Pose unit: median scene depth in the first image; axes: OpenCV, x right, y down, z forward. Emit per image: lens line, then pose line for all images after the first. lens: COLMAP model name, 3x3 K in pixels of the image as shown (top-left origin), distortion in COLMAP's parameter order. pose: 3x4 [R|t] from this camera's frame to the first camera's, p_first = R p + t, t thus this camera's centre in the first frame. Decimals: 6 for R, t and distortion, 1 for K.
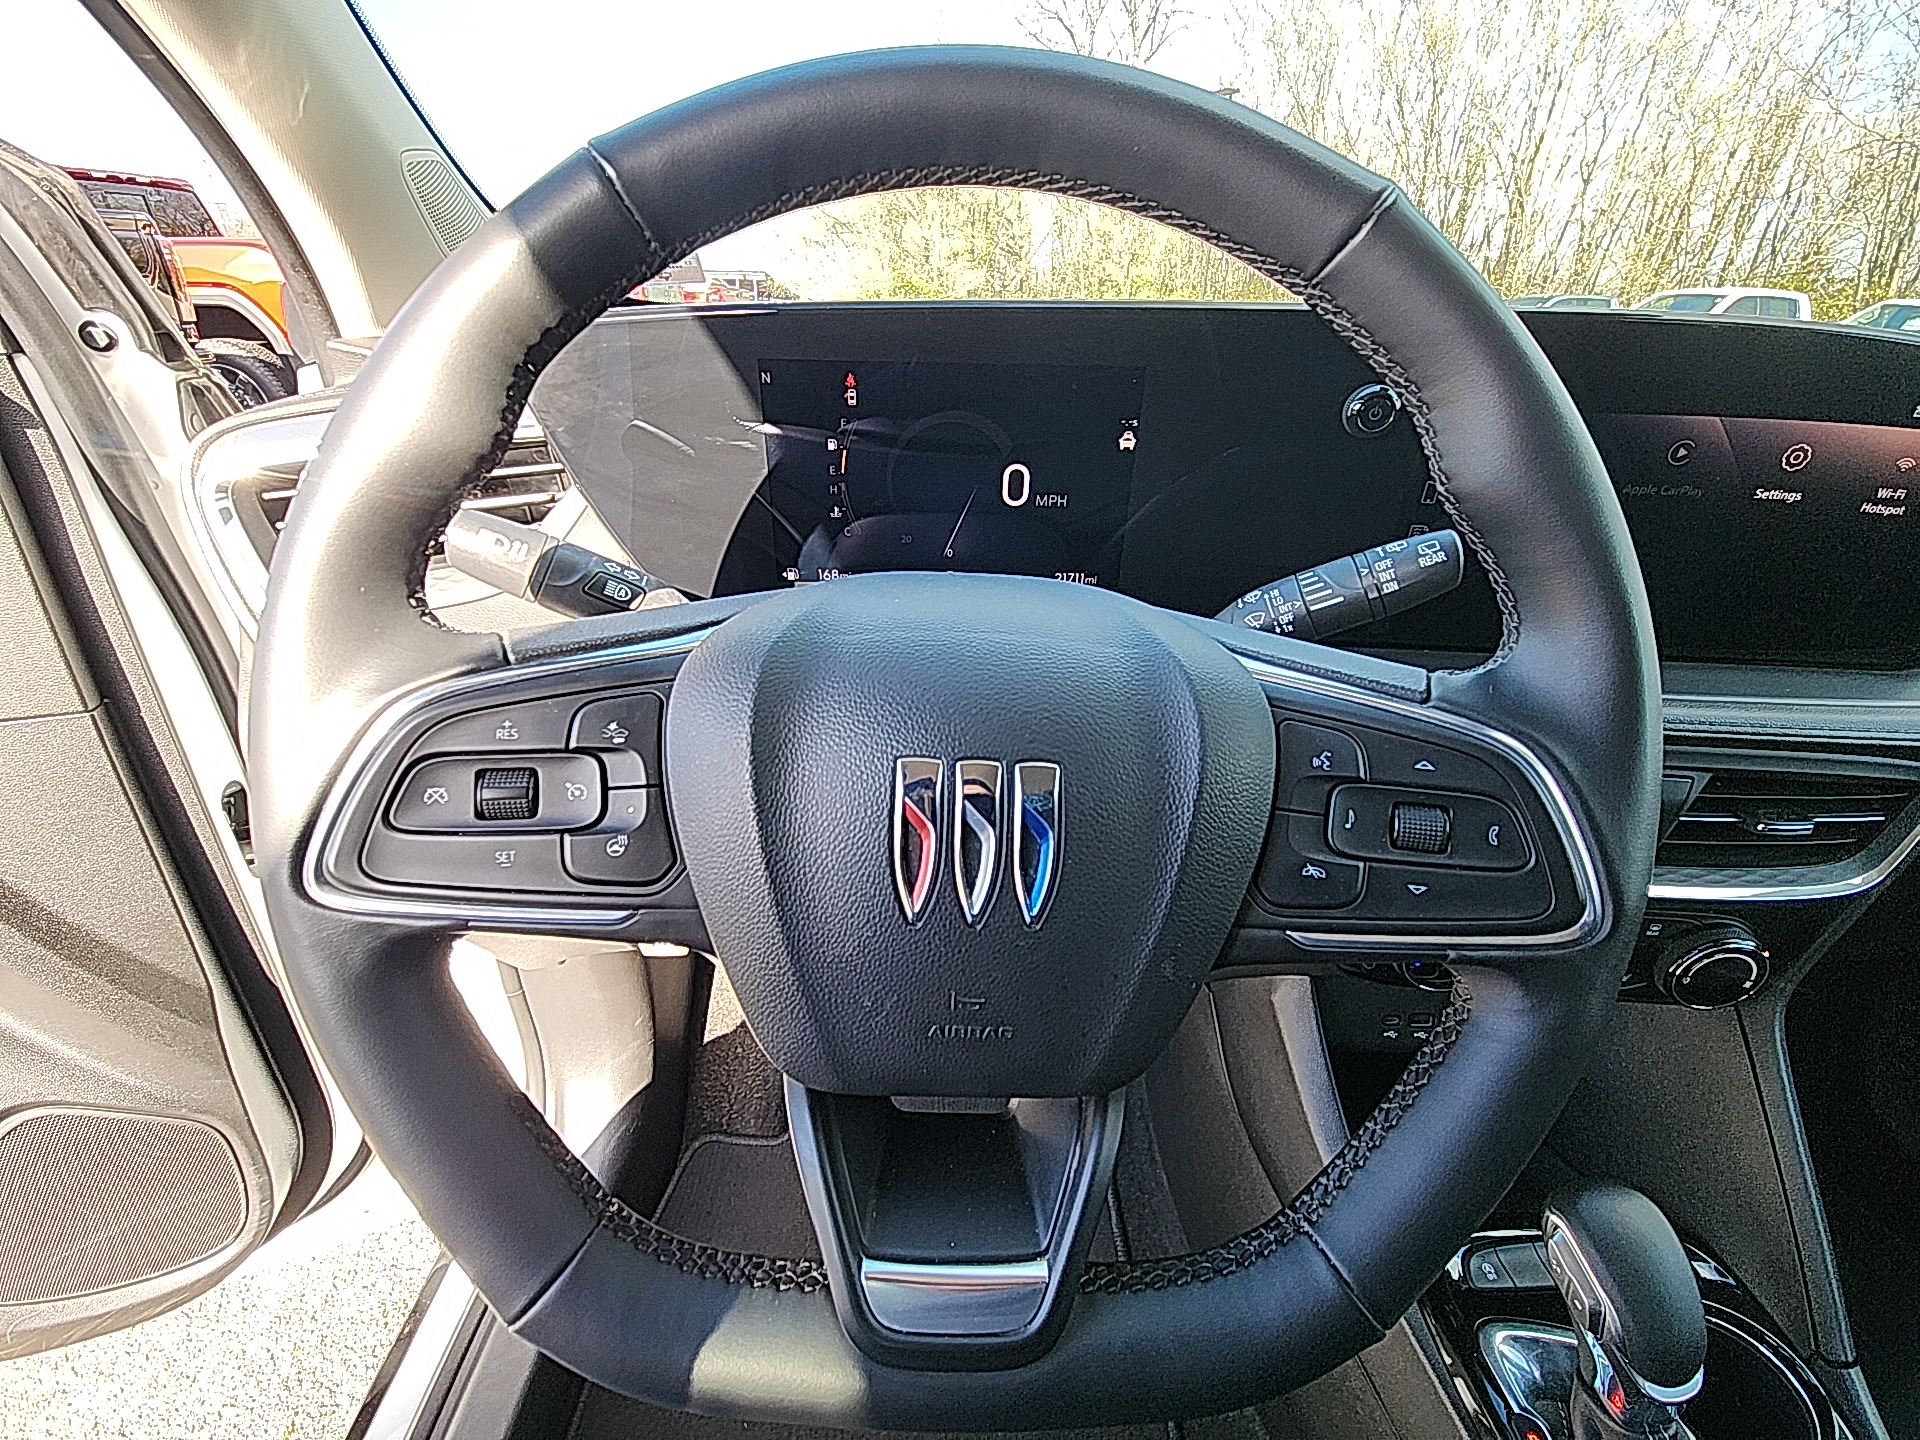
lens RADIAL K [[756.4, 0, 945.0], [0, 756.4, 700.8], [0, 0, 1]] dist [0.041516, -0.025733]
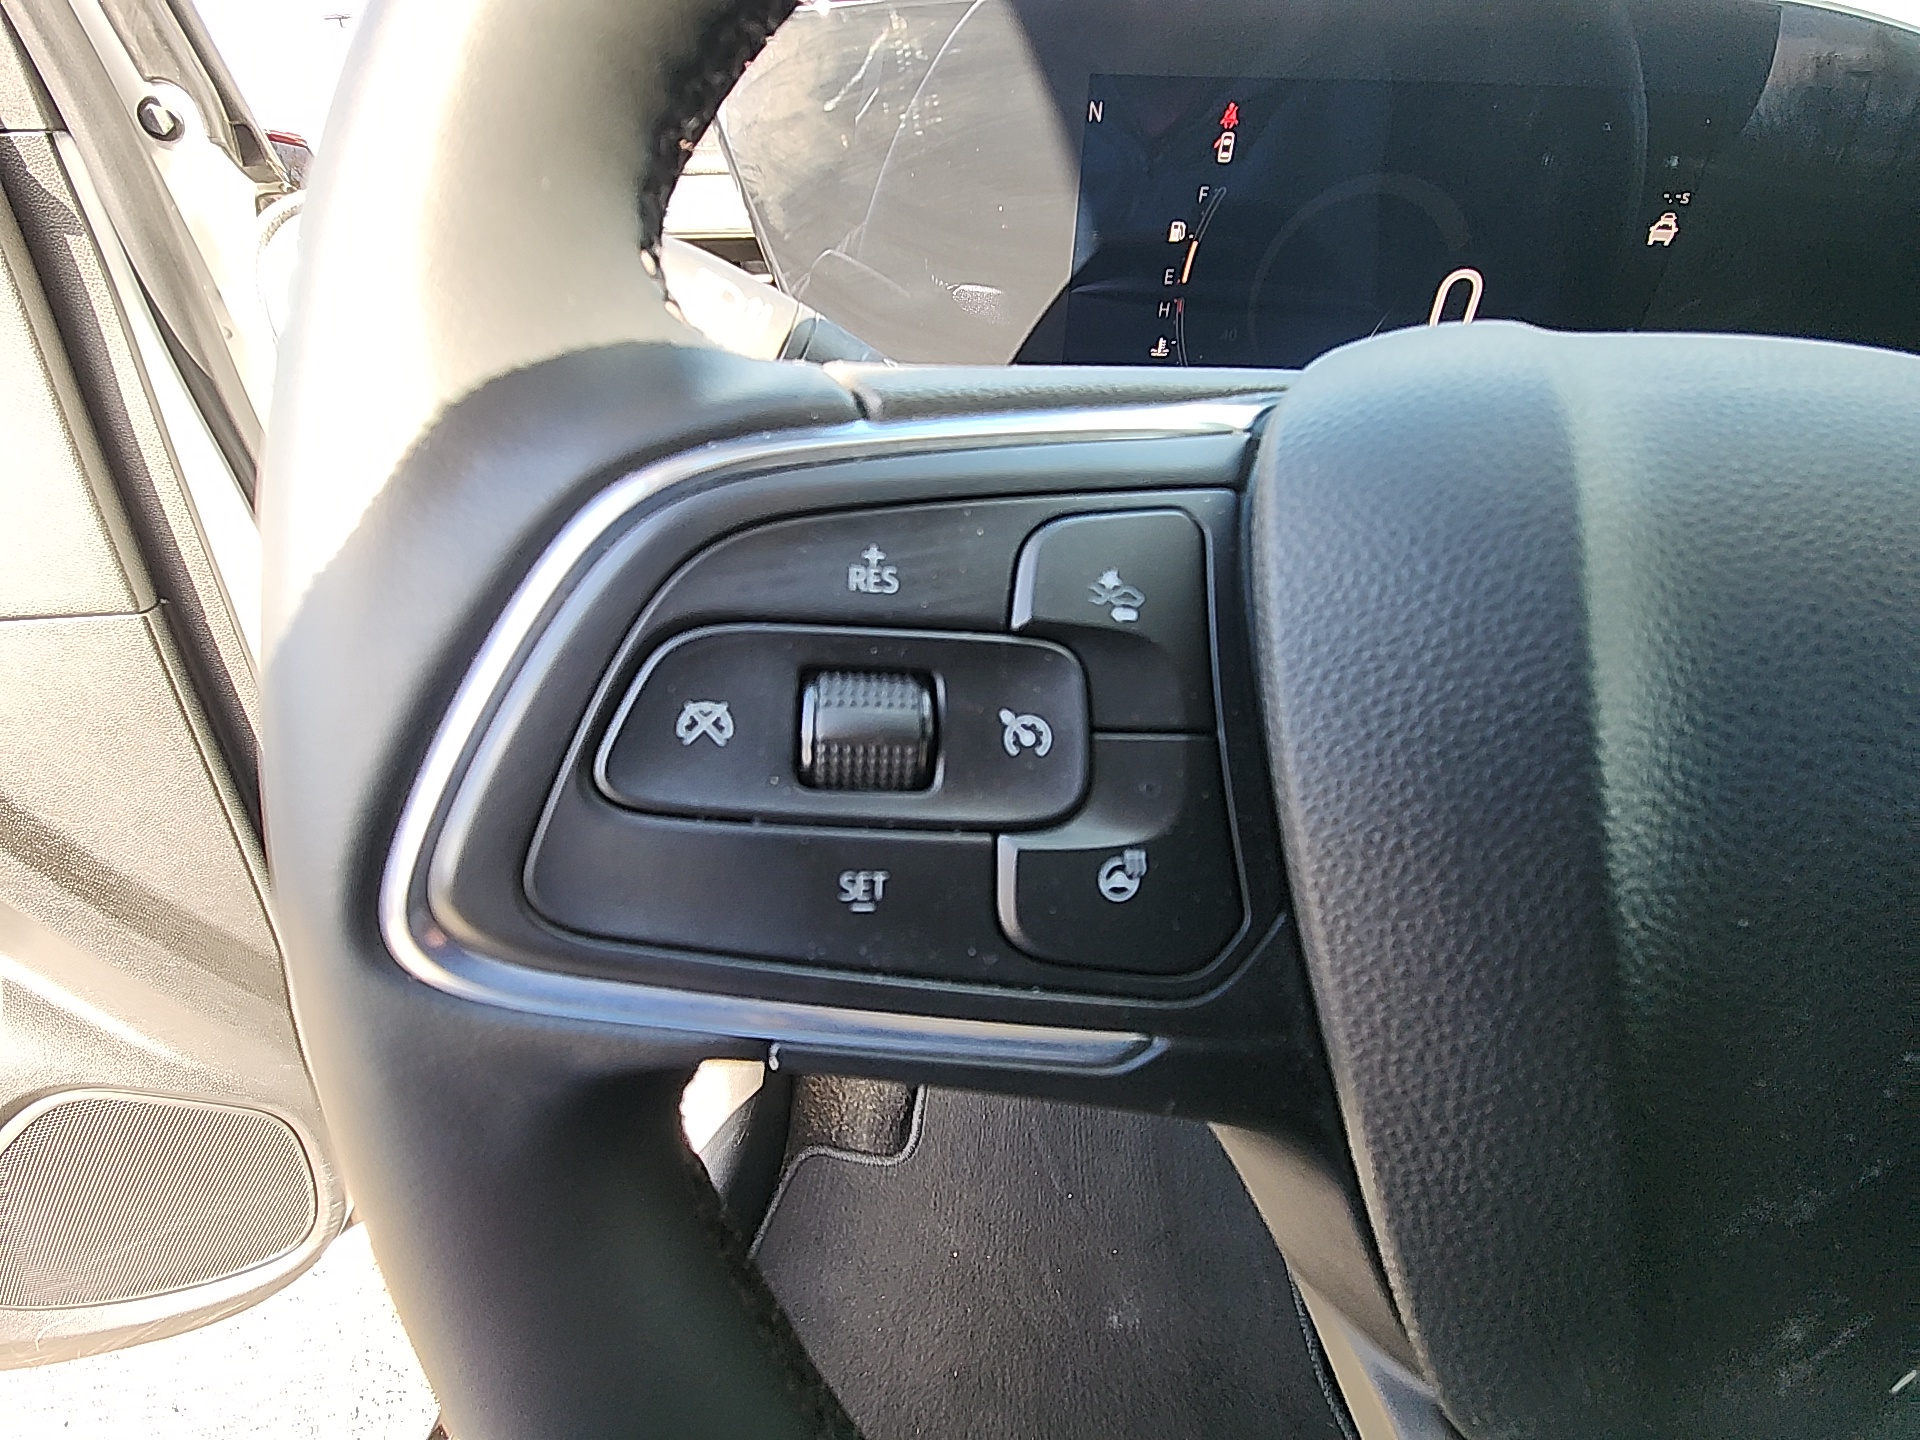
lens RADIAL K [[771.3, 0, 950.8], [0, 771.3, 700.3], [0, 0, 1]] dist [0.002379, 0.000234]
pose [[0.995958, 0.052185, -0.073102, -0.214916], [-0.050236, 0.998338, 0.028256, 0.039913], [0.074455, -0.024469, 0.996924, 0.257926]]
